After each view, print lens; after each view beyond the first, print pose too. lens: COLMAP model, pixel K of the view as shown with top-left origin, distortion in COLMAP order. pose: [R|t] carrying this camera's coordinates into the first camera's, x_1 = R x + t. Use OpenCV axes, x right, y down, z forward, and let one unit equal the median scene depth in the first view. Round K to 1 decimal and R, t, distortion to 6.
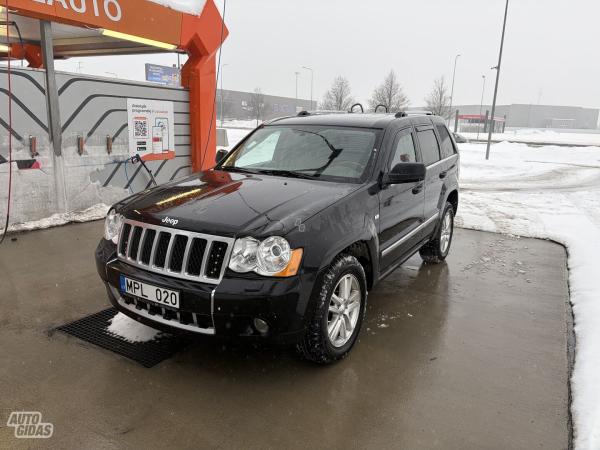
lens RADIAL K [[454.3, 0, 300.0], [0, 454.3, 225.0], [0, 0, 1]] dist [0.034981, -0.011687]
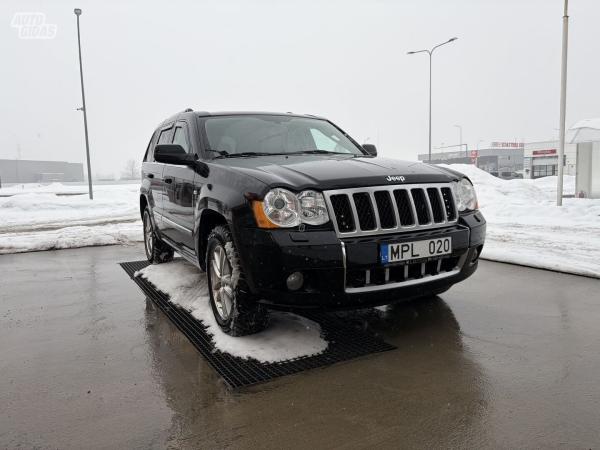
lens RADIAL K [[454.3, 0, 300.0], [0, 454.3, 225.0], [0, 0, 1]] dist [0.034981, -0.011687]
pose [[0.513284, -0.132384, 0.847947, -0.944677], [0.232986, 0.972420, 0.010785, 0.022511], [-0.825988, 0.192024, 0.529972, 0.526153]]
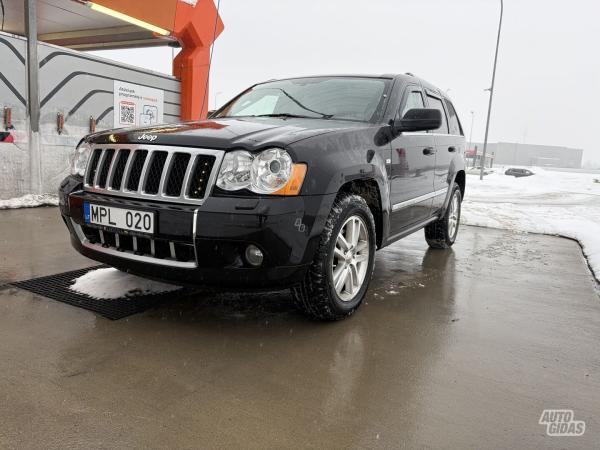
lens RADIAL K [[454.3, 0, 300.0], [0, 454.3, 225.0], [0, 0, 1]] dist [0.034981, -0.011687]
pose [[0.999444, 0.024293, 0.022856, -0.016279], [-0.022566, 0.997076, -0.073009, 0.160355], [-0.024563, 0.072453, 0.997069, 0.131024]]
